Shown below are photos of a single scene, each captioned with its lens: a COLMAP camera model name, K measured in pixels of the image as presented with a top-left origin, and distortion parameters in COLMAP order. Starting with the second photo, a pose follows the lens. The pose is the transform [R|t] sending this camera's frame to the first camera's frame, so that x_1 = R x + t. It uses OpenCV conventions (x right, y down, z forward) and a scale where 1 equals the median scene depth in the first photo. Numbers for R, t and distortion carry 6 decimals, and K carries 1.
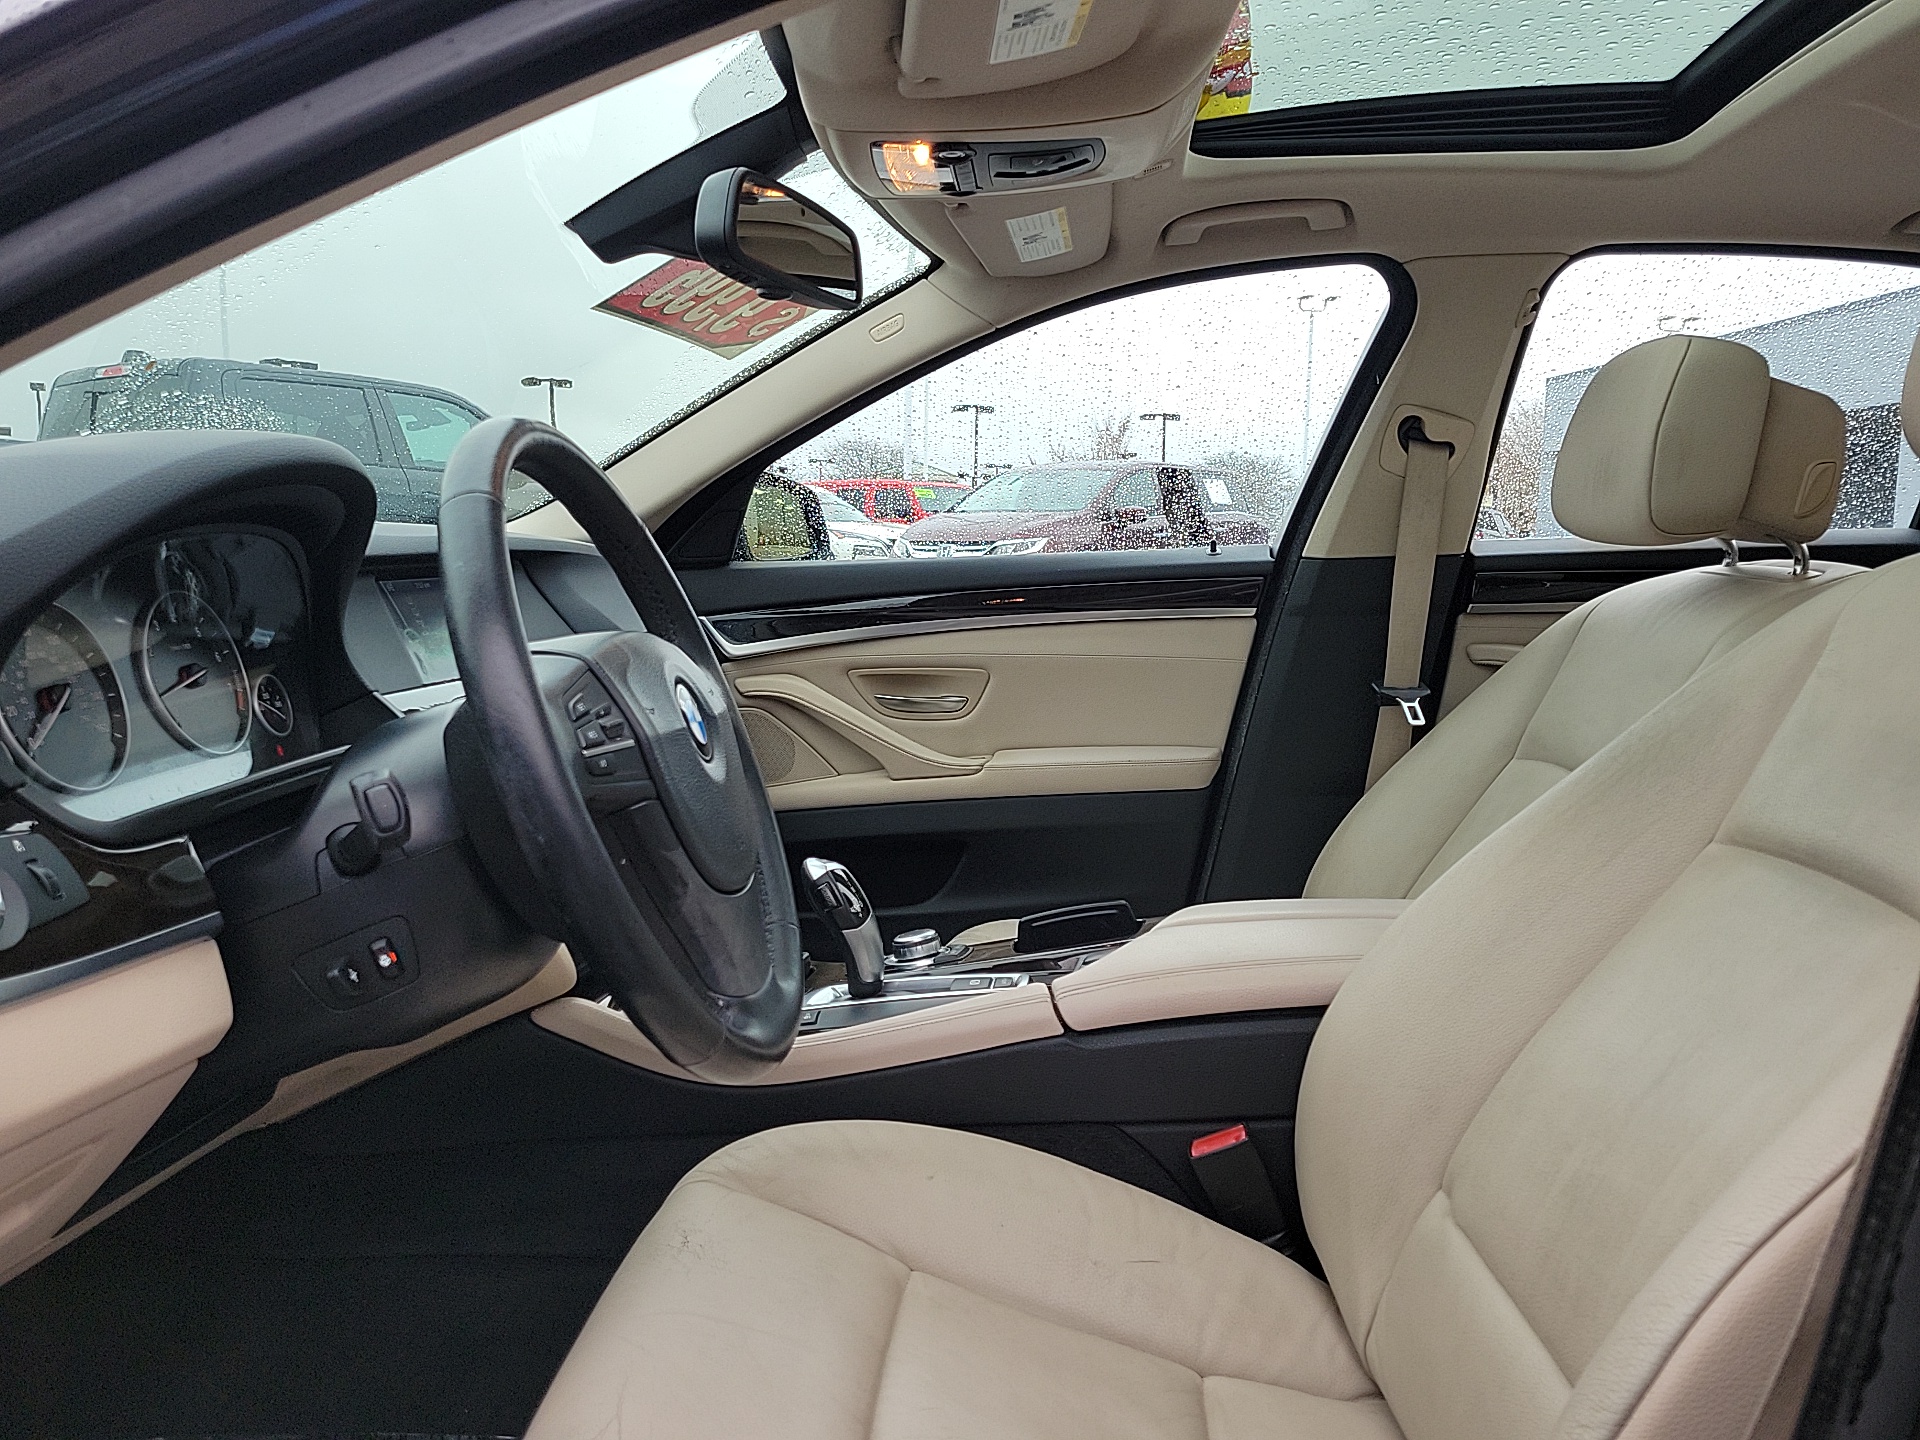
lens RADIAL K [[1573.0, 0, 967.4], [0, 1573.0, 708.8], [0, 0, 1]] dist [0.037782, -0.000860]
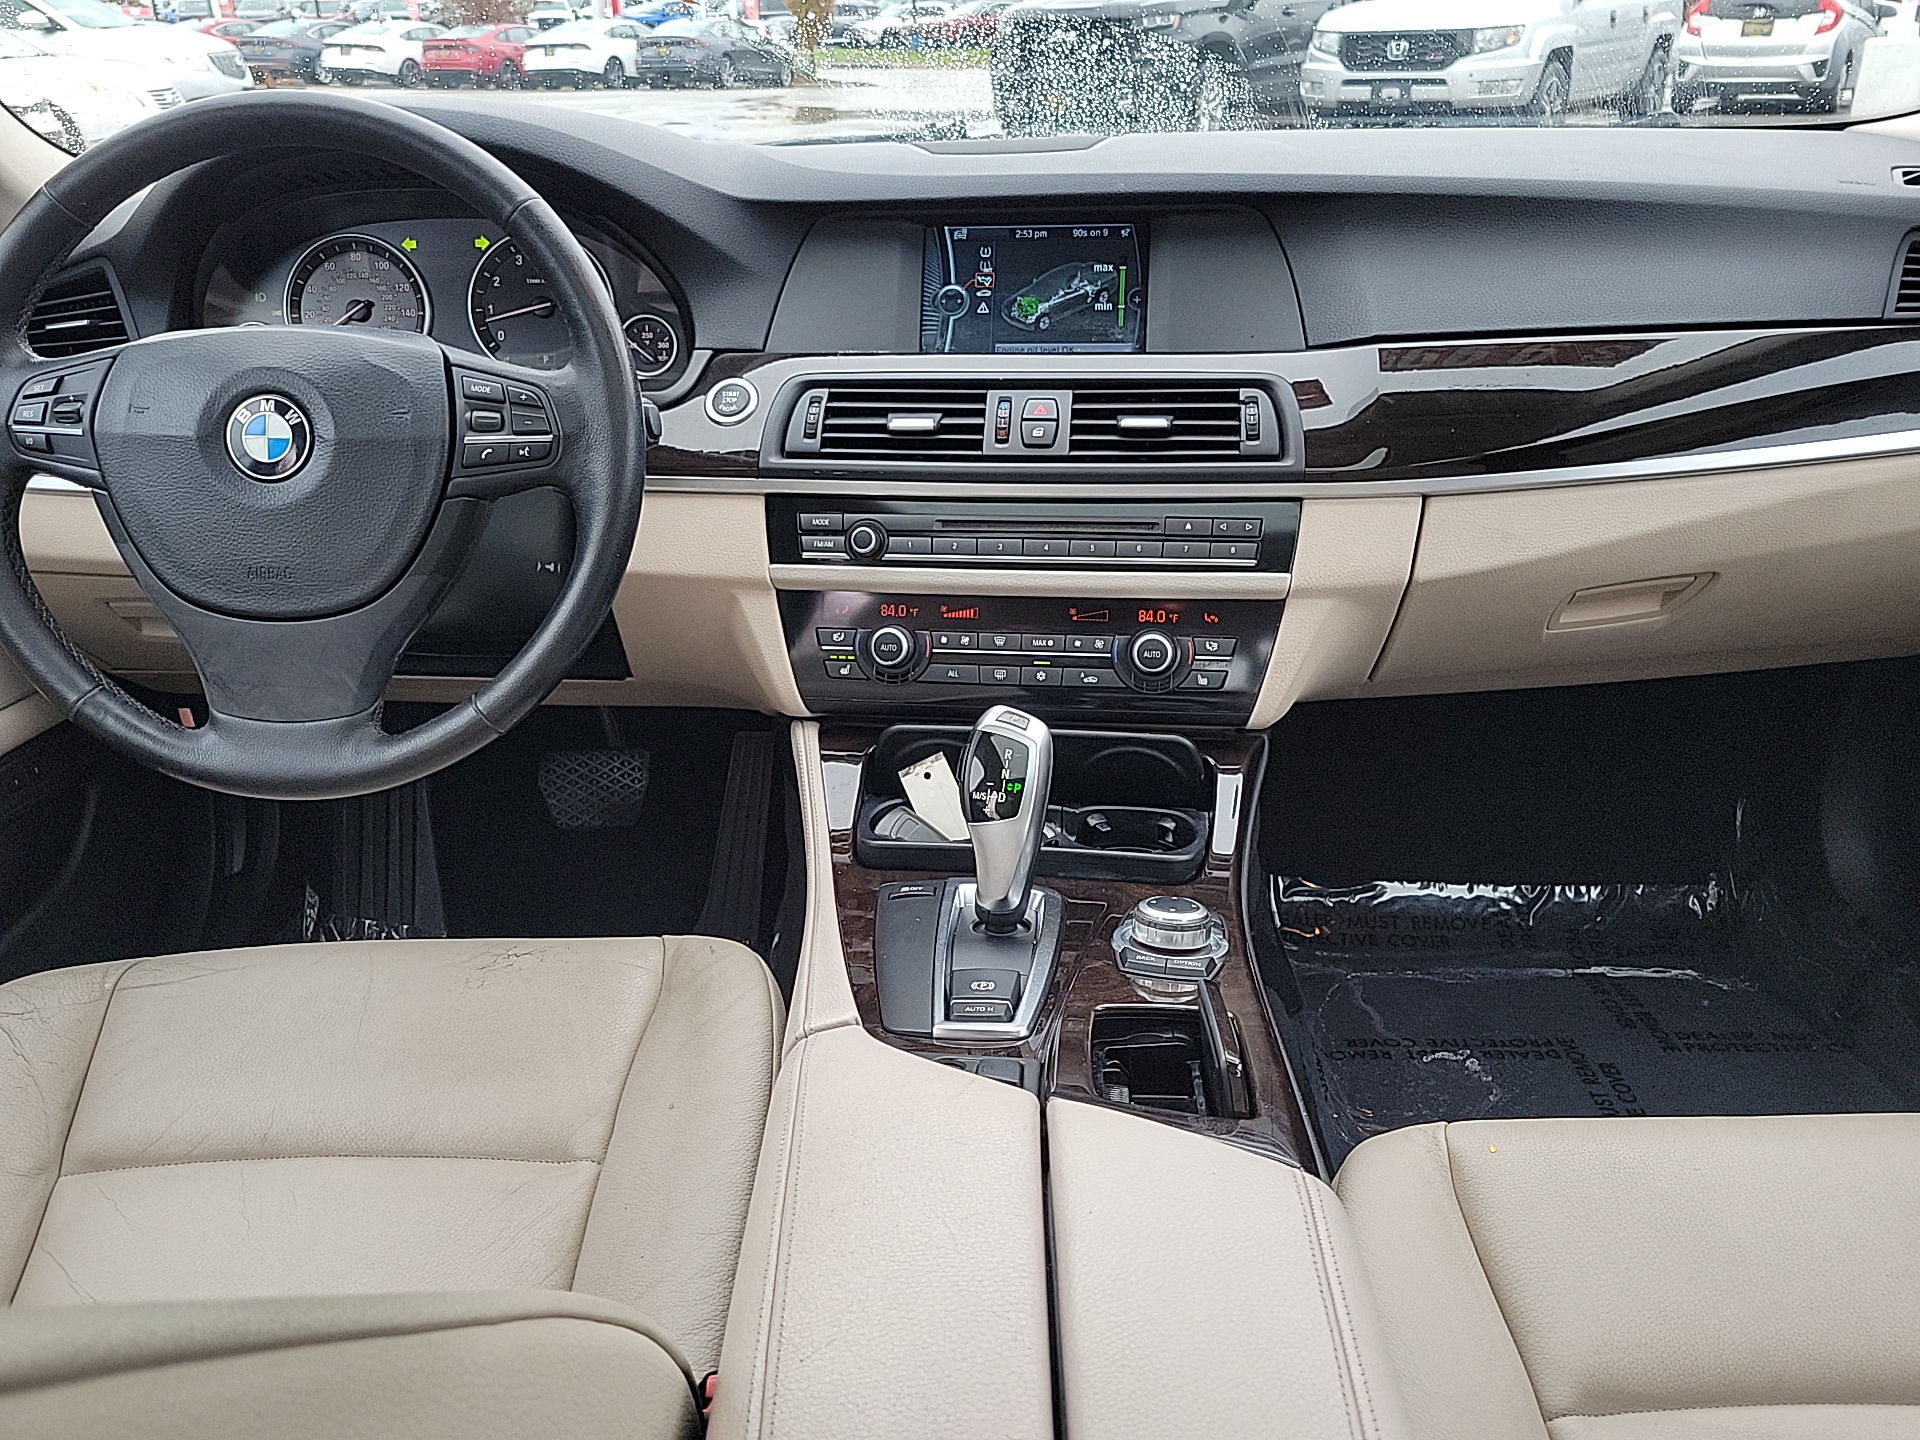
lens RADIAL K [[1582.7, 0, 945.3], [0, 1582.7, 723.3], [0, 0, 1]] dist [0.047324, -0.037892]
pose [[0.017417, 0.393771, -0.919044, 0.370546], [-0.084697, 0.916460, 0.391059, -0.114789], [0.996255, 0.071029, 0.049313, 0.642974]]
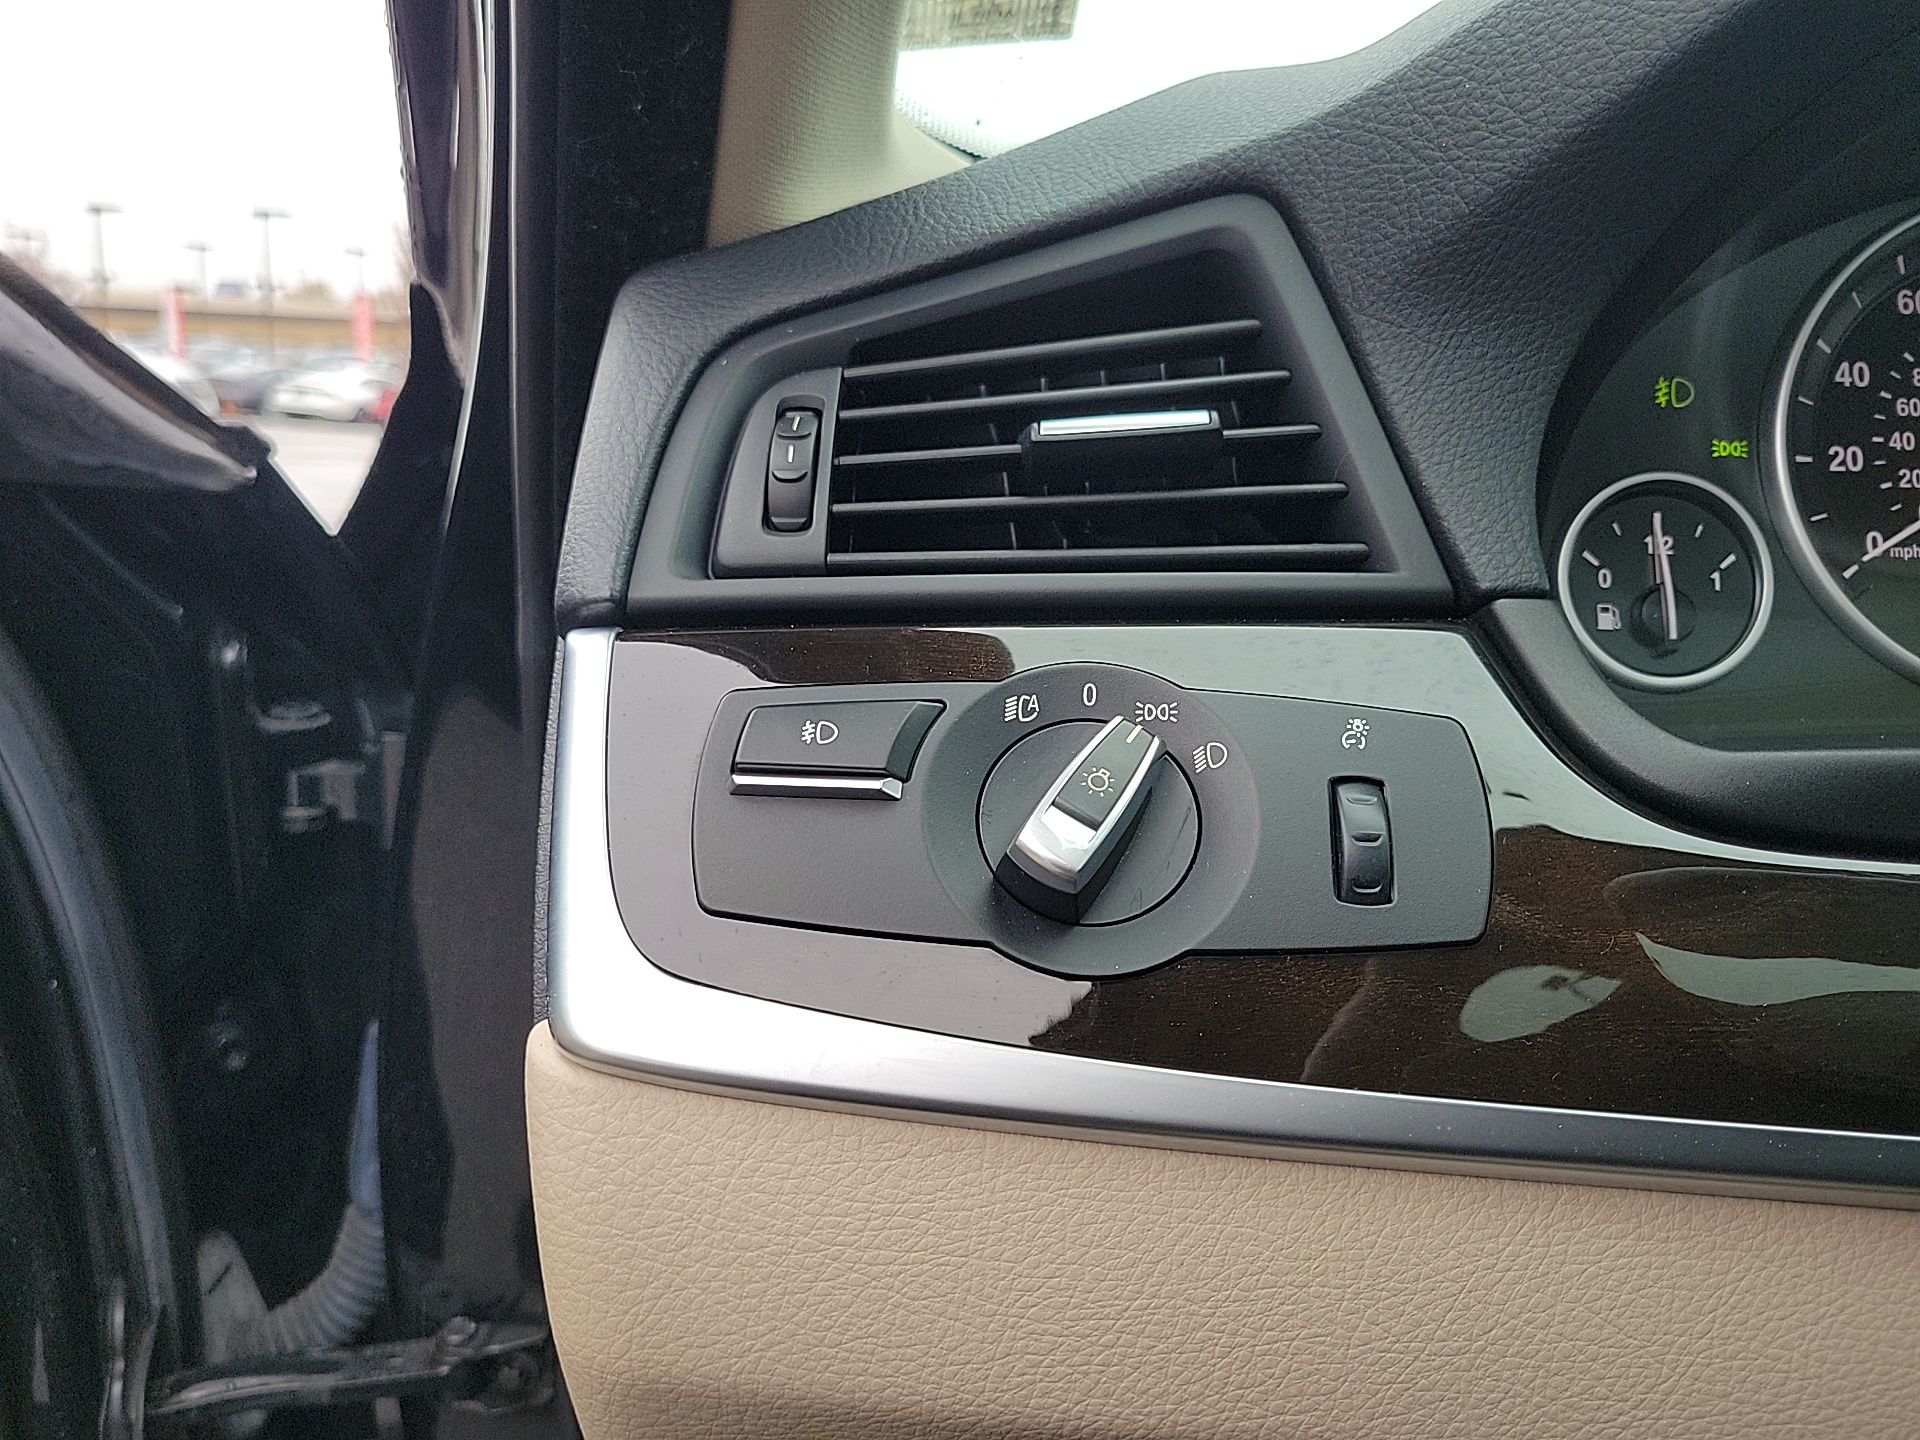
lens RADIAL K [[1647.7, 0, 954.2], [0, 1647.7, 732.7], [0, 0, 1]] dist [-0.004063, -0.008274]
pose [[0.064823, 0.180543, -0.981429, -0.082243], [-0.139992, 0.975417, 0.170190, 0.012296], [0.988028, 0.126360, 0.088504, 0.315669]]
